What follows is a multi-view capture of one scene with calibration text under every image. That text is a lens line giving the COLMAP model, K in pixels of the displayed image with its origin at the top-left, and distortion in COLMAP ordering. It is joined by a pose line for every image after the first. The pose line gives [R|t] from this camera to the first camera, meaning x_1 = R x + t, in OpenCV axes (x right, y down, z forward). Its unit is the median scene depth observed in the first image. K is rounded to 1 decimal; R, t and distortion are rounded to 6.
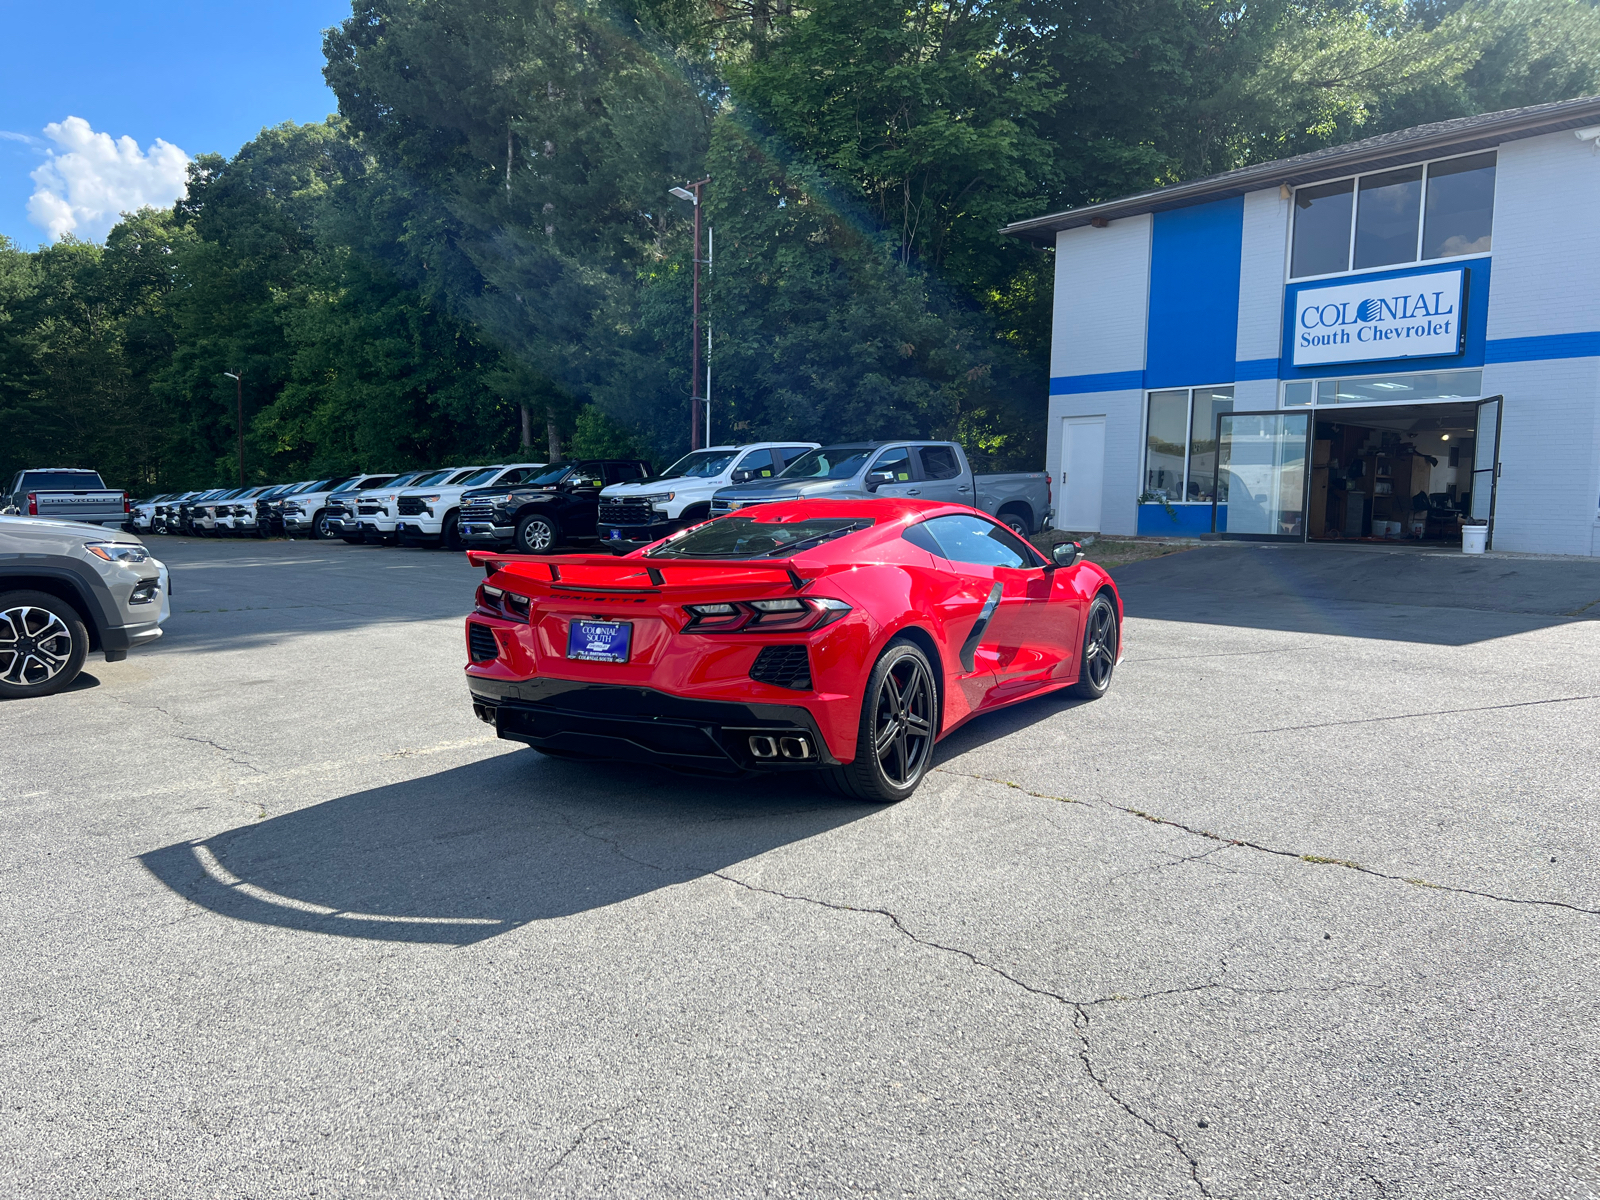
lens RADIAL K [[1200.3, 0, 791.4], [0, 1200.3, 611.4], [0, 0, 1]] dist [0.061528, -0.079672]
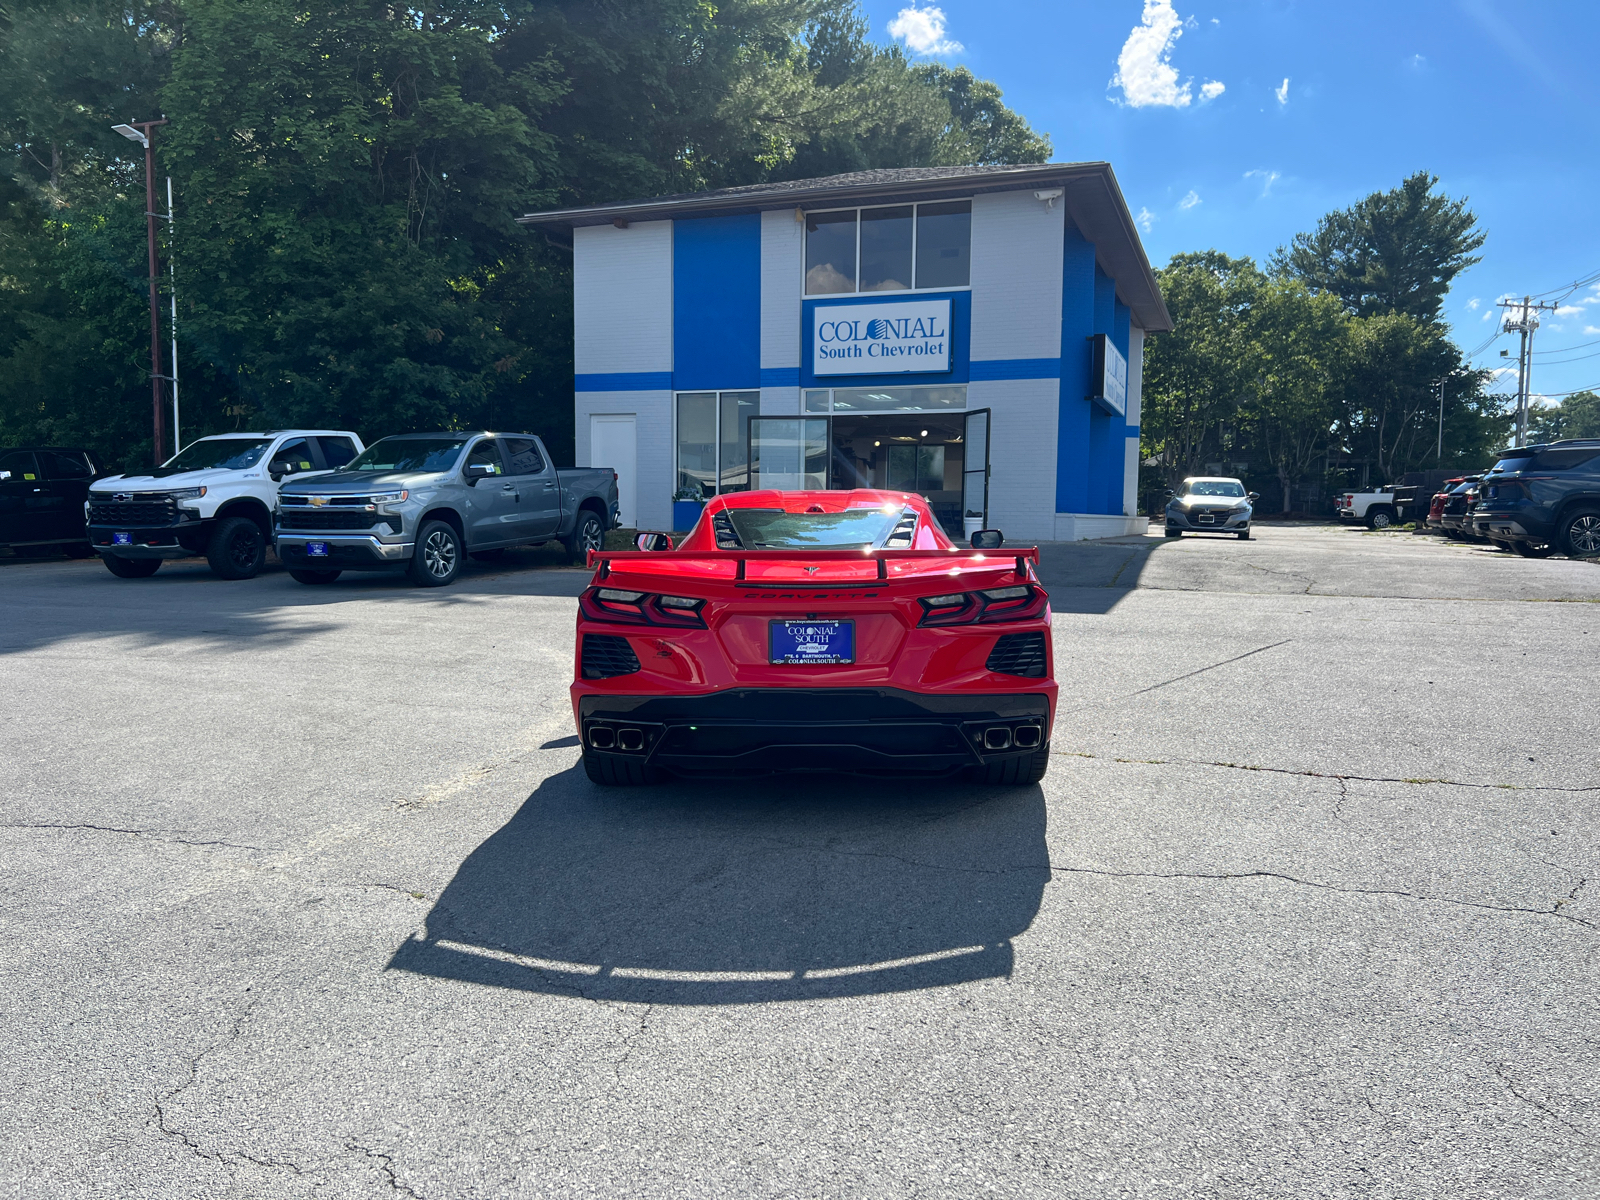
lens RADIAL K [[1200.3, 0, 791.4], [0, 1200.3, 611.4], [0, 0, 1]] dist [0.061528, -0.079672]
pose [[0.869865, -0.050059, 0.490743, -0.149825], [0.049431, 0.998676, 0.014254, -0.002993], [-0.490807, 0.011859, 0.871188, 0.051818]]
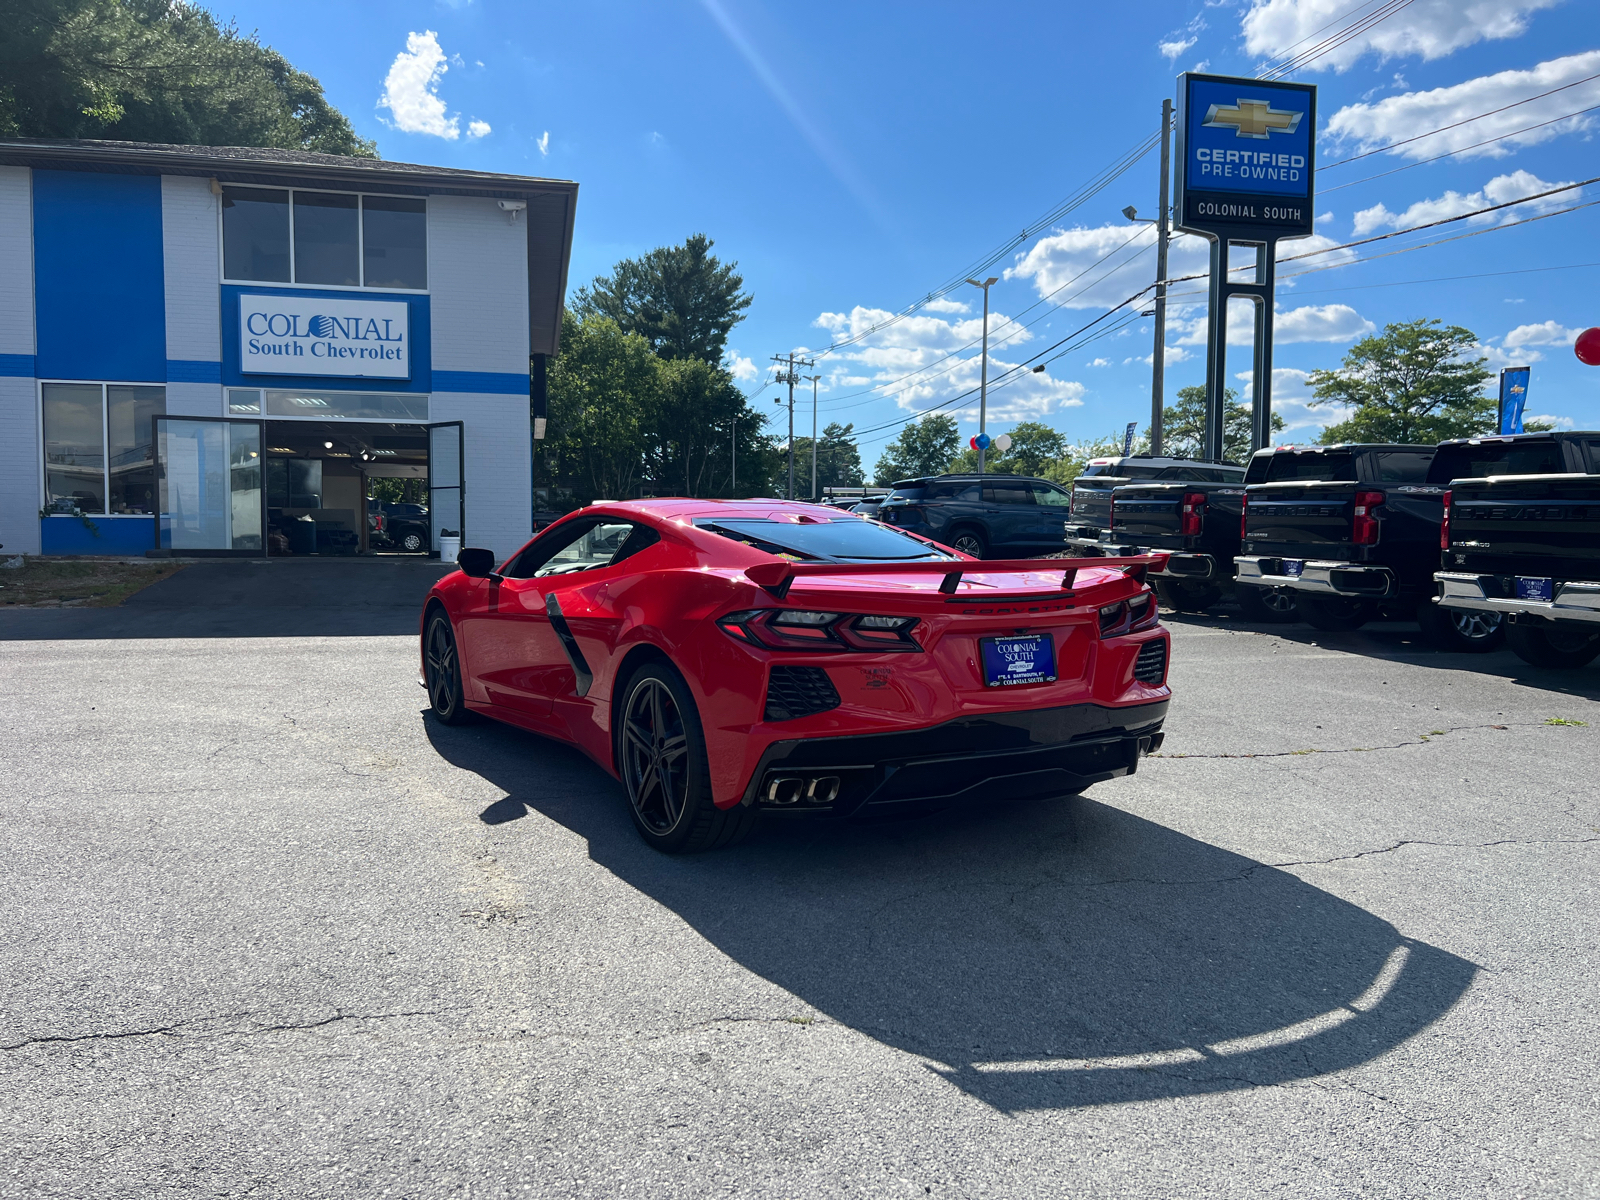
lens RADIAL K [[1220.0, 0, 781.1], [0, 1220.0, 608.0], [0, 0, 1]] dist [0.010638, -0.005113]
pose [[0.468327, -0.060774, 0.881462, -0.236066], [0.077854, 0.996590, 0.027348, -0.011360], [-0.880118, 0.055818, 0.471462, 0.180487]]
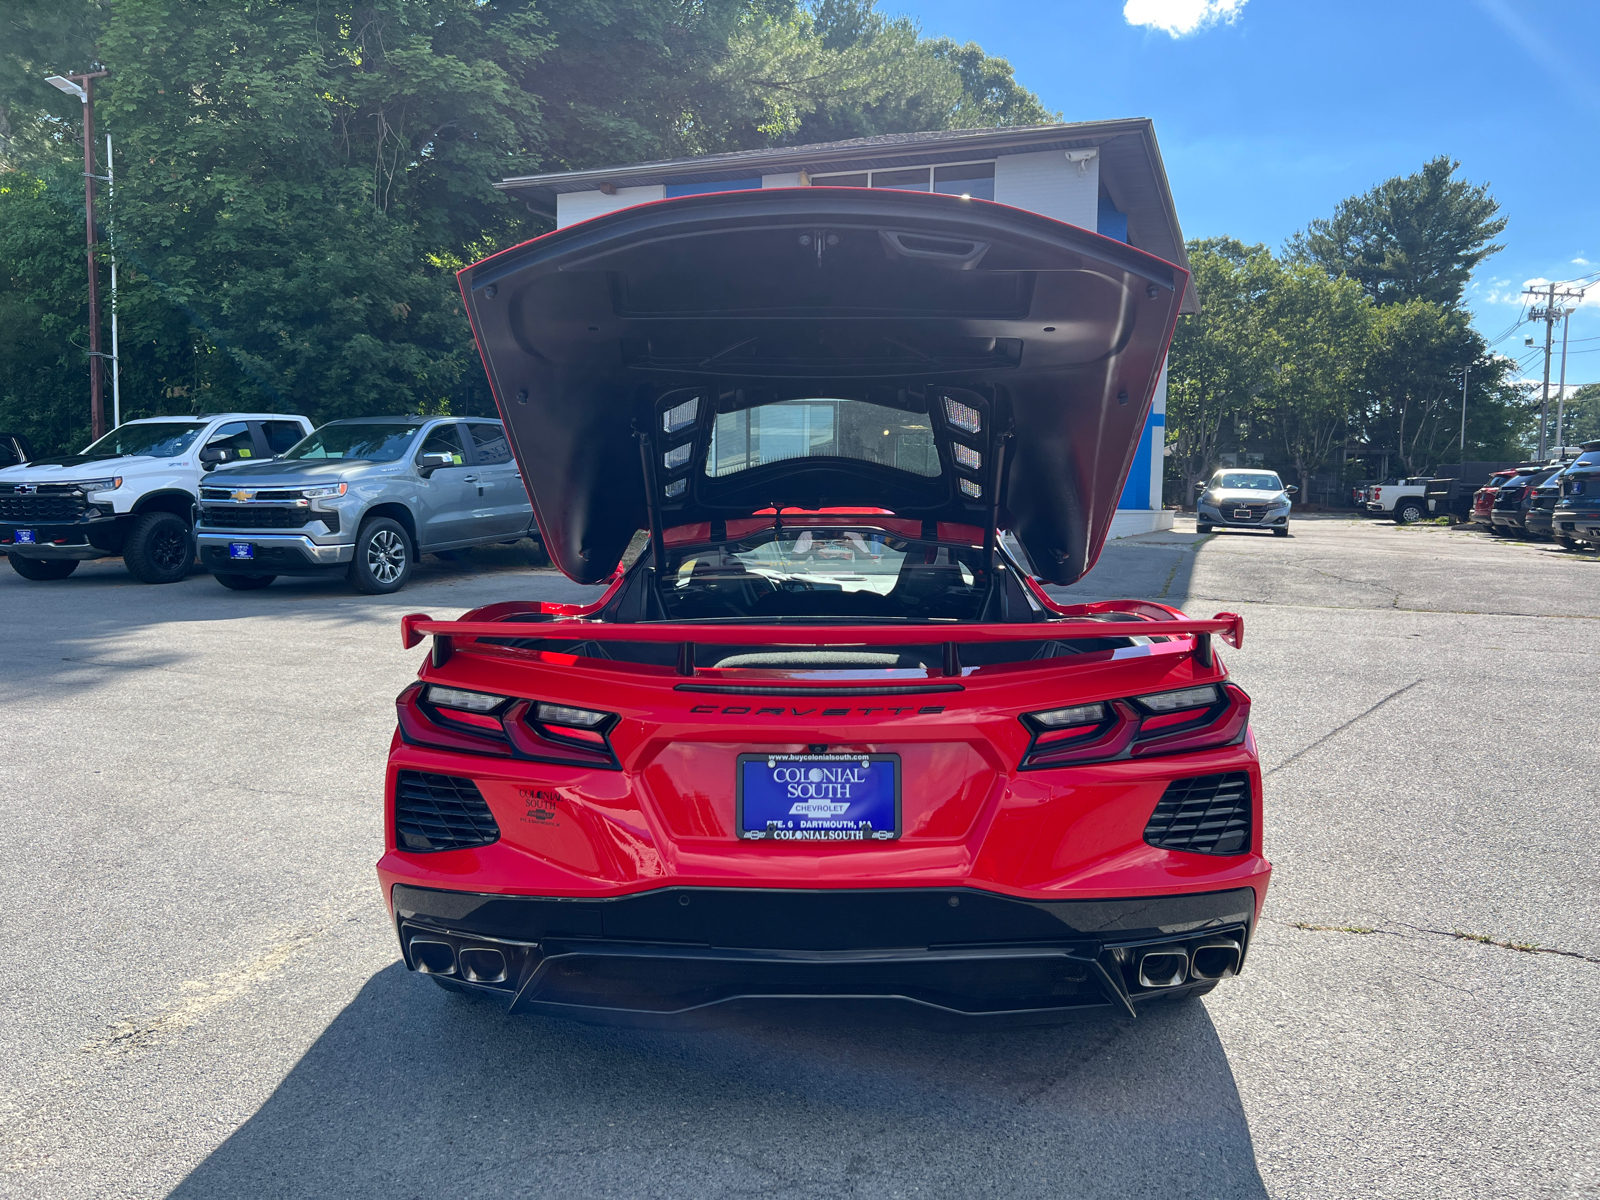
lens RADIAL K [[1195.7, 0, 793.3], [0, 1195.7, 595.4], [0, 0, 1]] dist [0.054636, -0.061565]
pose [[0.870859, -0.045000, 0.489469, -0.096706], [0.045518, 0.998905, 0.010851, -0.014898], [-0.489421, 0.012830, 0.871953, 0.141858]]
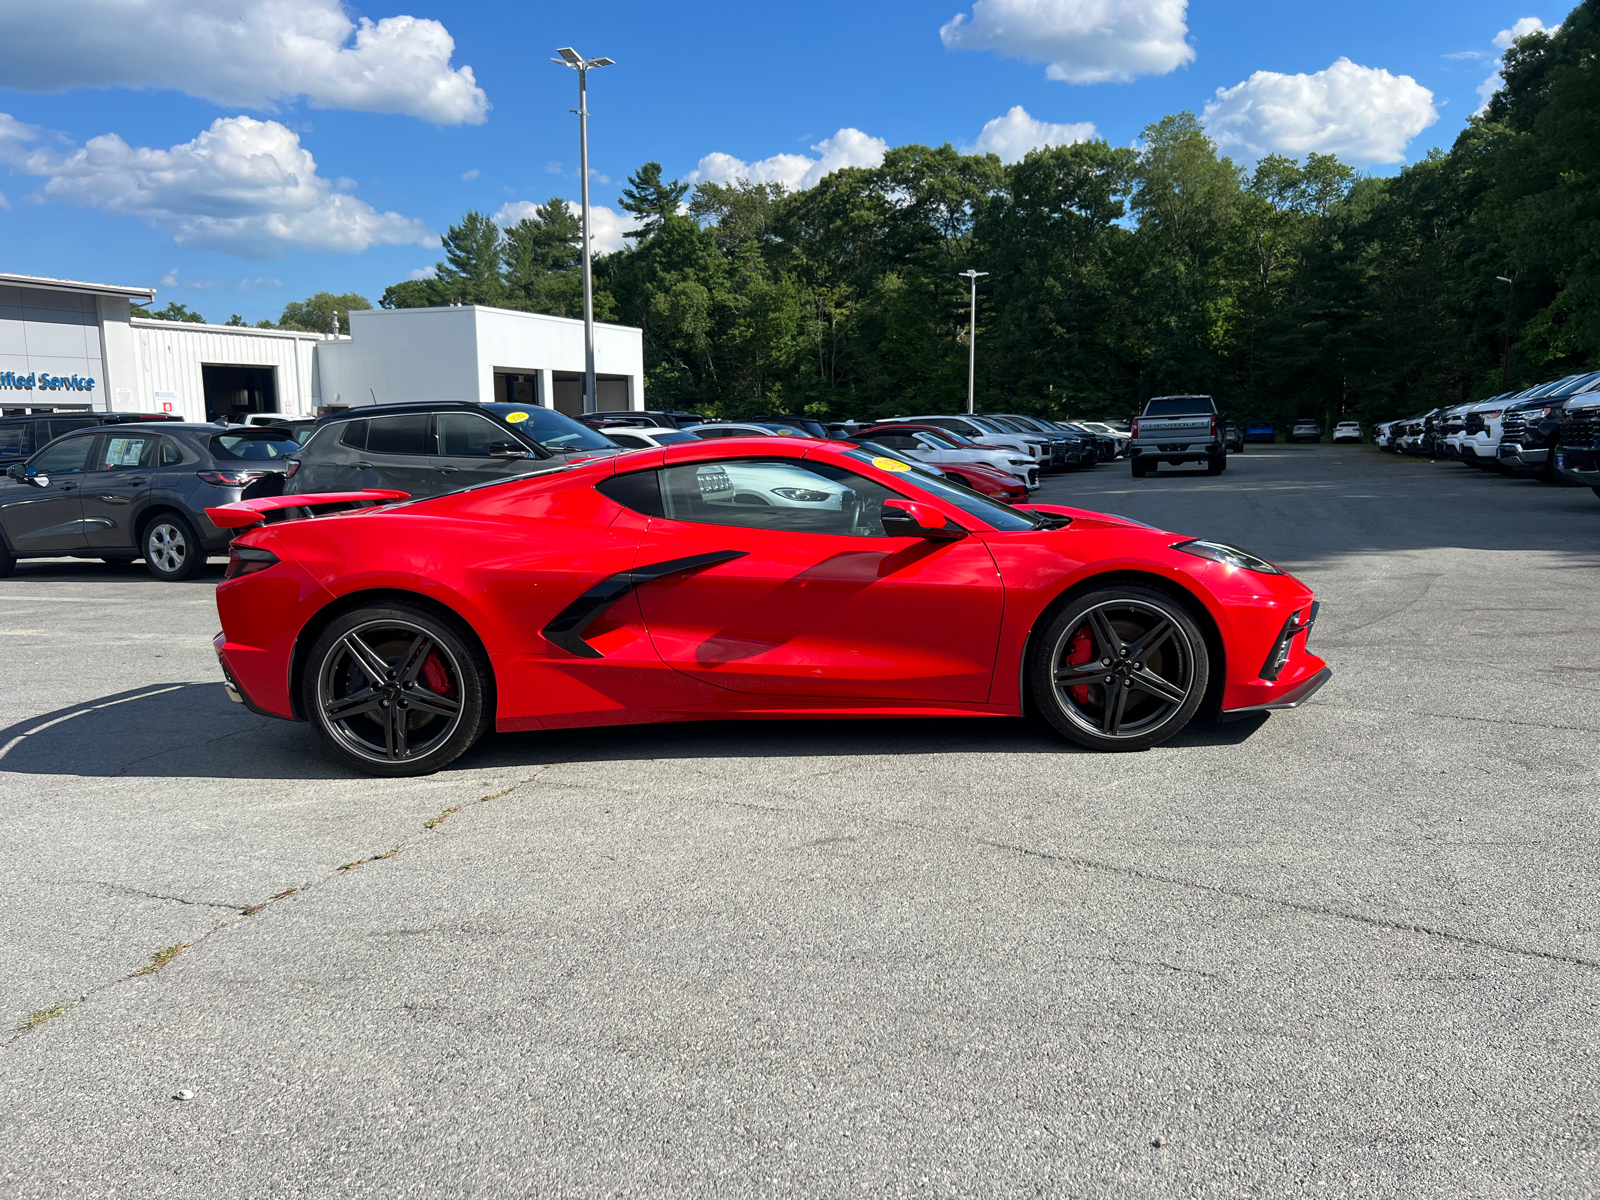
lens RADIAL K [[1200.3, 0, 791.4], [0, 1200.3, 611.4], [0, 0, 1]] dist [0.061528, -0.079672]
pose [[0.505560, 0.116445, -0.854897, 0.260672], [-0.057334, 0.993195, 0.101376, -0.020540], [0.860884, -0.002237, 0.508796, 0.201562]]
